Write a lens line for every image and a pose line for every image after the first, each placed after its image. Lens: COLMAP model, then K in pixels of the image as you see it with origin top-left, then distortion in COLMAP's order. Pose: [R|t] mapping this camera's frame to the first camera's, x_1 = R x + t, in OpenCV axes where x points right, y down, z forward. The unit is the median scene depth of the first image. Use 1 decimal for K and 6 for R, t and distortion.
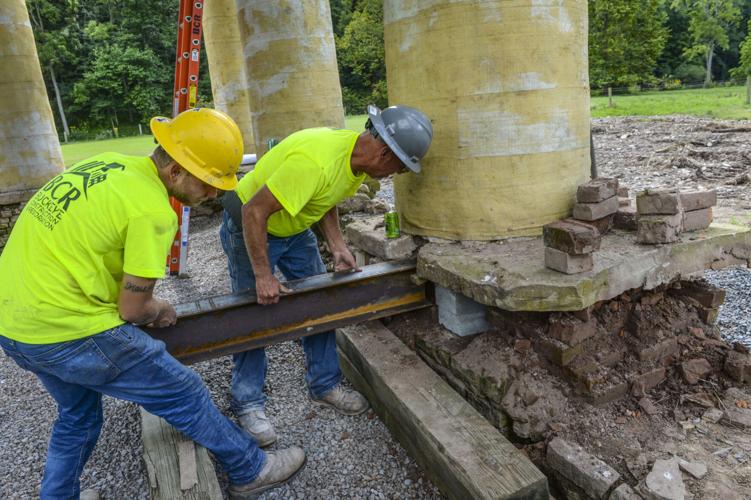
lens RADIAL K [[510.7, 0, 375.5], [0, 510.7, 250.0], [0, 0, 1]] dist [-0.051284, -0.002117]
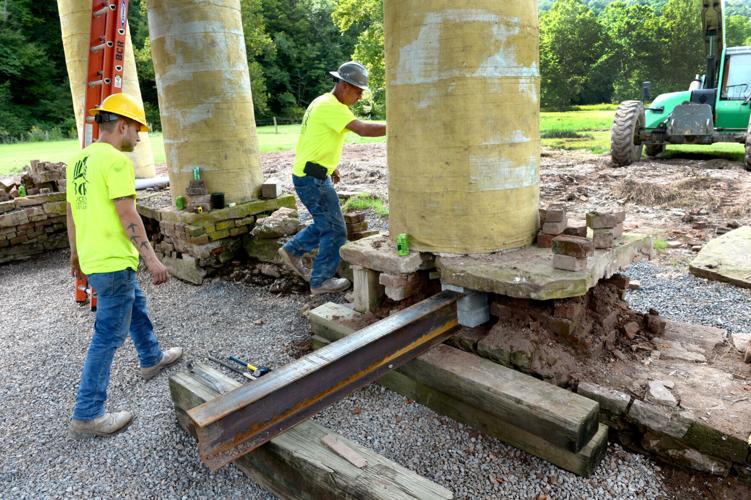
lens RADIAL K [[510.7, 0, 375.5], [0, 510.7, 250.0], [0, 0, 1]] dist [-0.051284, -0.002117]
pose [[0.931089, -0.054171, 0.360747, -0.564296], [0.066362, 0.997564, -0.021483, -0.017768], [-0.358705, 0.043943, 0.932416, -0.143597]]
